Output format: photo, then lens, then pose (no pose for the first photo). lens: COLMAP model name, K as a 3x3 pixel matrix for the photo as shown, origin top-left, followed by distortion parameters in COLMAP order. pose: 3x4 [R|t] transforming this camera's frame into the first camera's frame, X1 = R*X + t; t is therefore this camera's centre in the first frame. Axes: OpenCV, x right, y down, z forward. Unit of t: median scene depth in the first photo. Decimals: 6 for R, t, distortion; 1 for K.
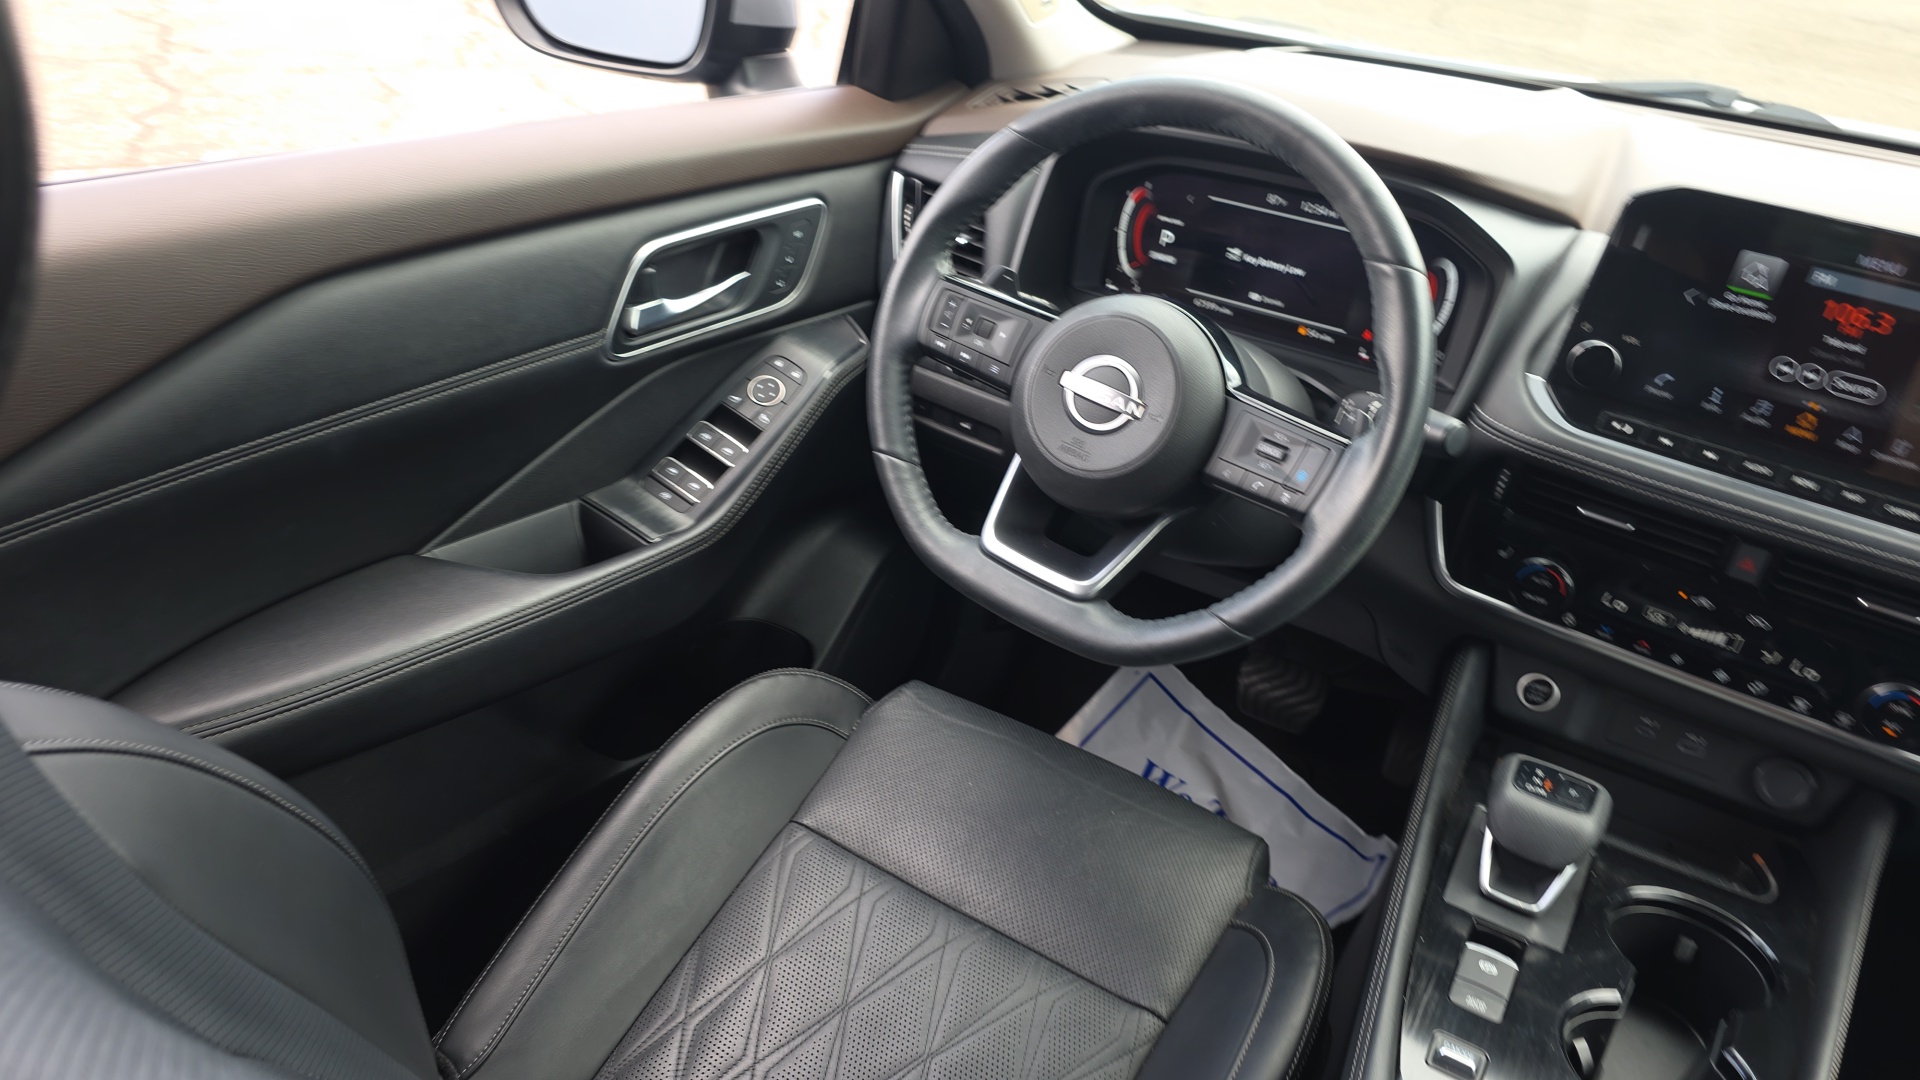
lens RADIAL K [[1305.3, 0, 957.4], [0, 1305.3, 585.5], [0, 0, 1]] dist [0.057751, -0.064606]
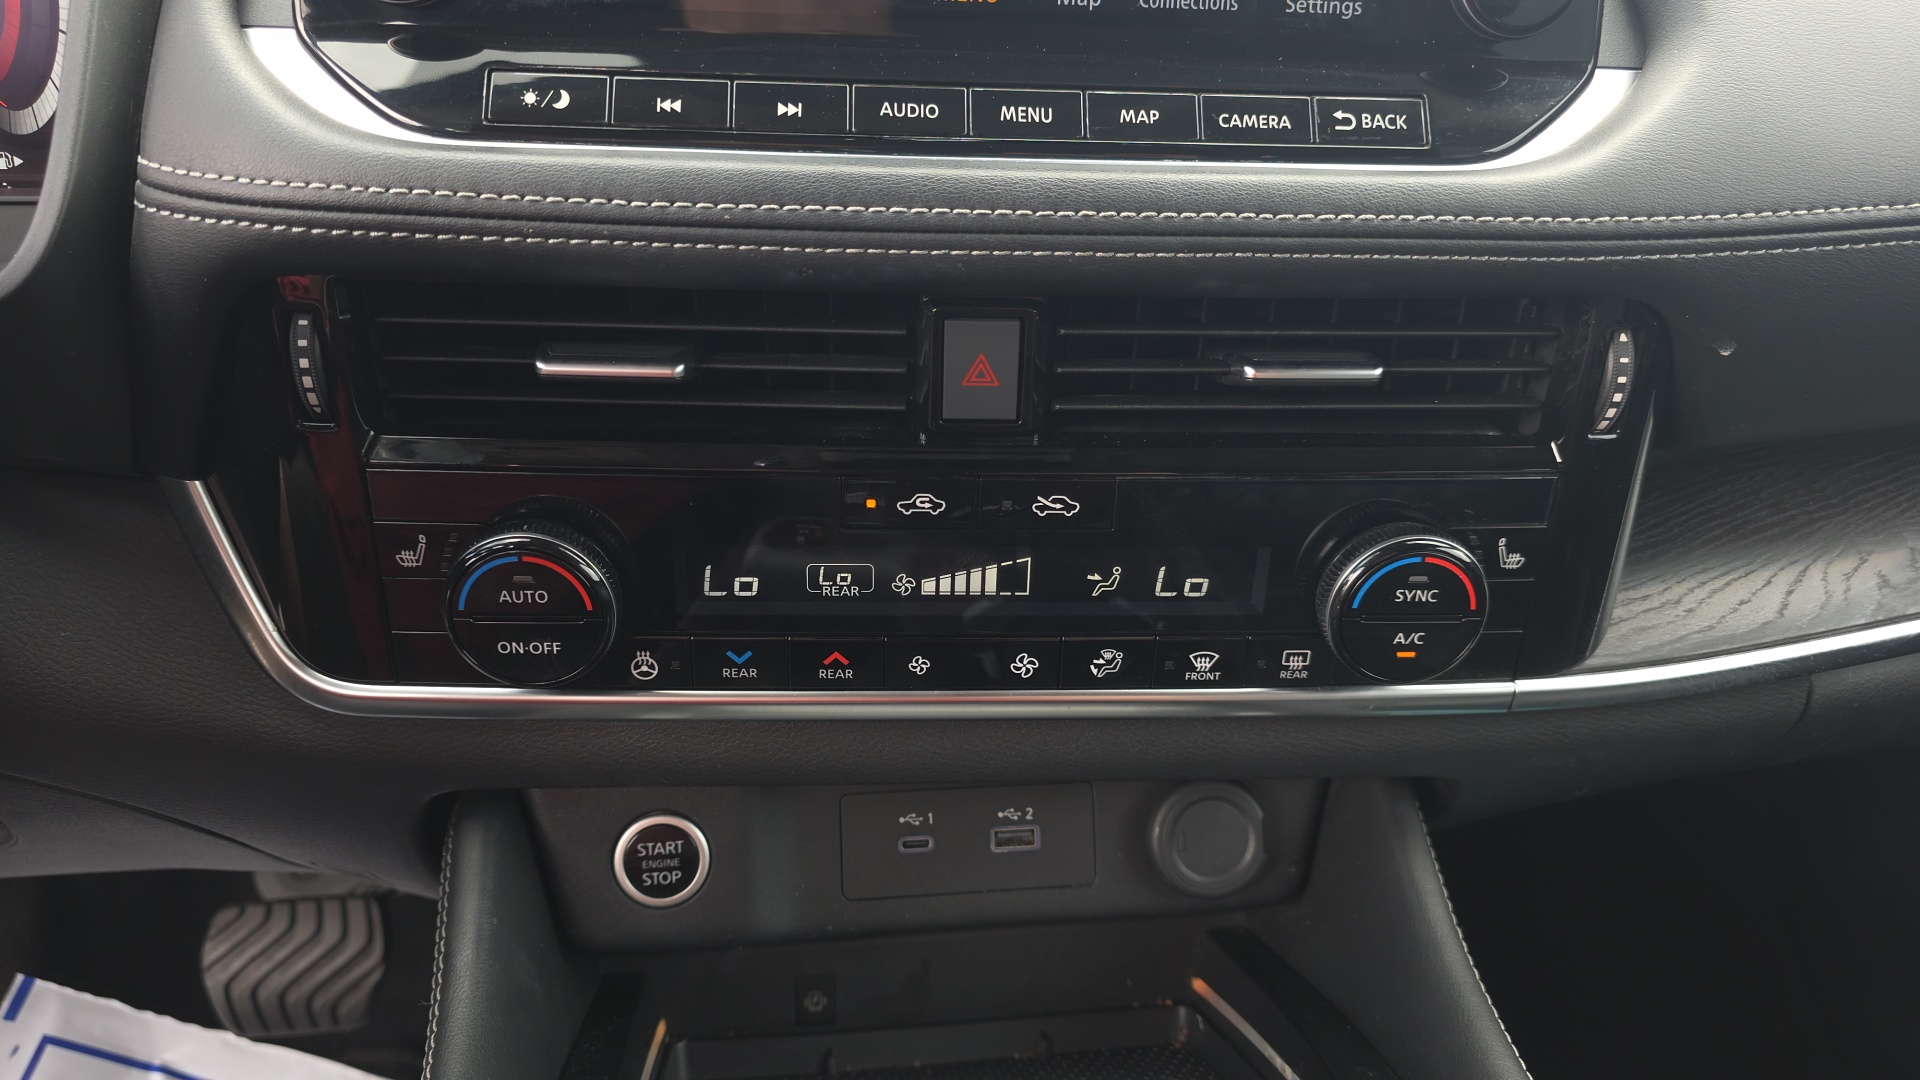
lens RADIAL K [[1305.3, 0, 955.4], [0, 1305.3, 554.4], [0, 0, 1]] dist [0.057751, -0.064606]
pose [[0.777253, -0.321605, 0.540785, 0.356474], [0.365526, 0.930382, 0.027940, 0.018619], [-0.512122, 0.175955, 0.840697, 0.665965]]
